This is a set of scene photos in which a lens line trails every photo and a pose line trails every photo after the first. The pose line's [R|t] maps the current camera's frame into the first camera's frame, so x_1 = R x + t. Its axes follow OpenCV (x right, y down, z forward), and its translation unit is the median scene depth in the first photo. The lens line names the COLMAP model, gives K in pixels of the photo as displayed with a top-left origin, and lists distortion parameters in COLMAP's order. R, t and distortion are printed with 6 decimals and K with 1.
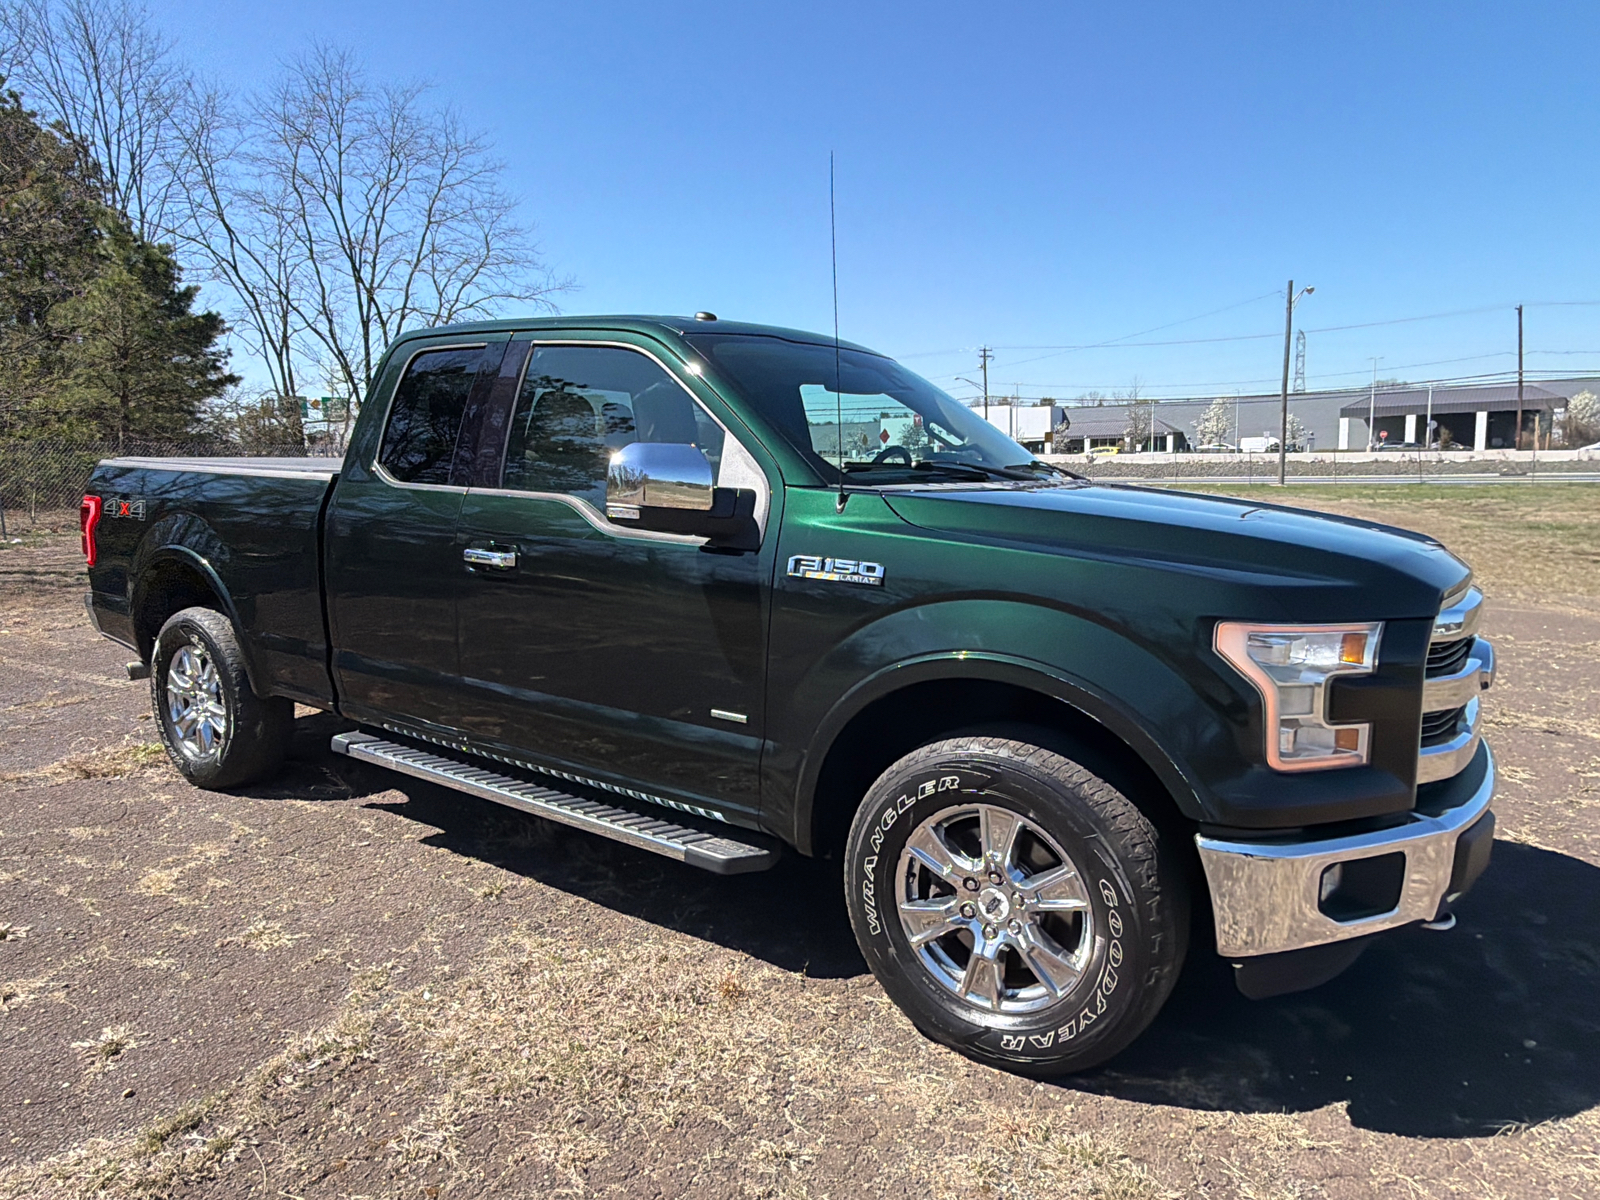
lens RADIAL K [[1031.8, 0, 801.4], [0, 1031.8, 601.0], [0, 0, 1]] dist [-0.000884, -0.000620]
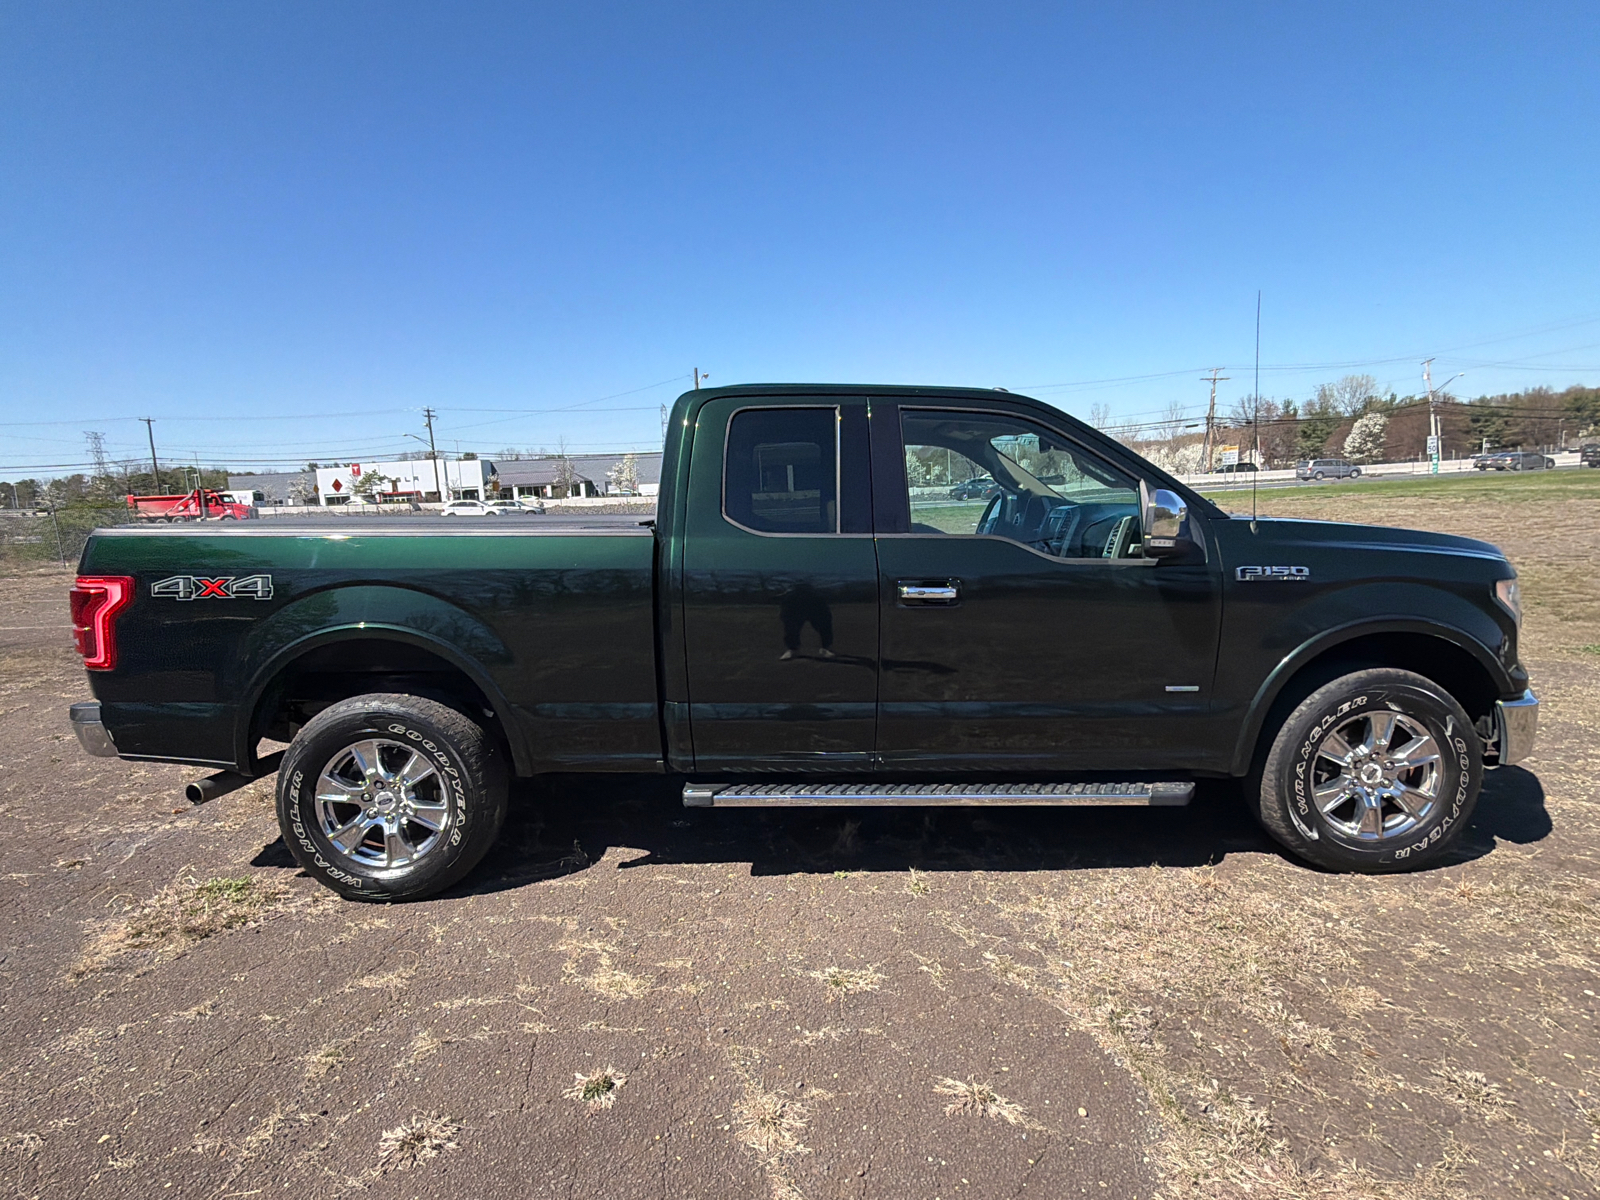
lens RADIAL K [[853.7, 0, 800.2], [0, 853.7, 599.5], [0, 0, 1]] dist [-0.003735, 0.001585]
pose [[0.821270, -0.088871, 0.563576, -0.340444], [0.102819, 0.994675, 0.007019, -0.020127], [-0.561199, 0.052182, 0.826035, 0.105516]]
